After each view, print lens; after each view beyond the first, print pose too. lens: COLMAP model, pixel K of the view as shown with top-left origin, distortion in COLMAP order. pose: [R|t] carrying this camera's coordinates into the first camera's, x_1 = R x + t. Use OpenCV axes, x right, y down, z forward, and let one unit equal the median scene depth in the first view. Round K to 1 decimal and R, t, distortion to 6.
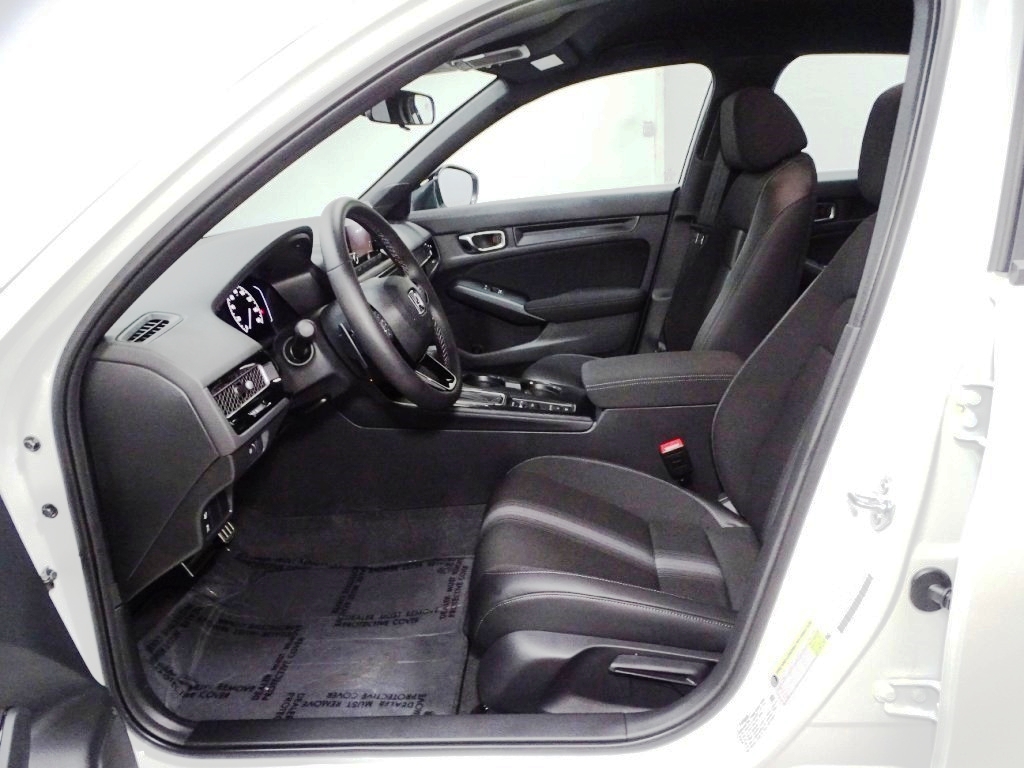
lens RADIAL K [[698.8, 0, 512.0], [0, 698.8, 384.0], [0, 0, 1]] dist [-0.047313, -0.002329]
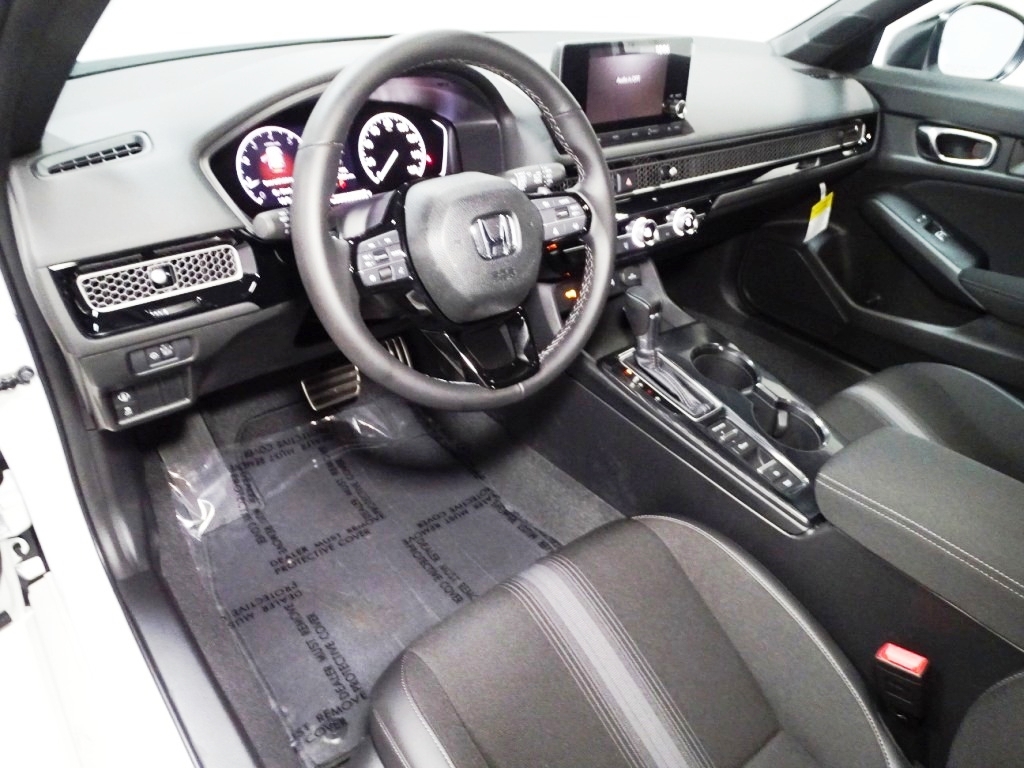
lens RADIAL K [[698.8, 0, 512.0], [0, 698.8, 384.0], [0, 0, 1]] dist [-0.047313, -0.002329]
pose [[0.667137, 0.504265, -0.548311, 0.131144], [-0.336086, 0.860629, 0.382574, -0.123800], [0.664812, -0.070949, 0.743634, 0.289831]]
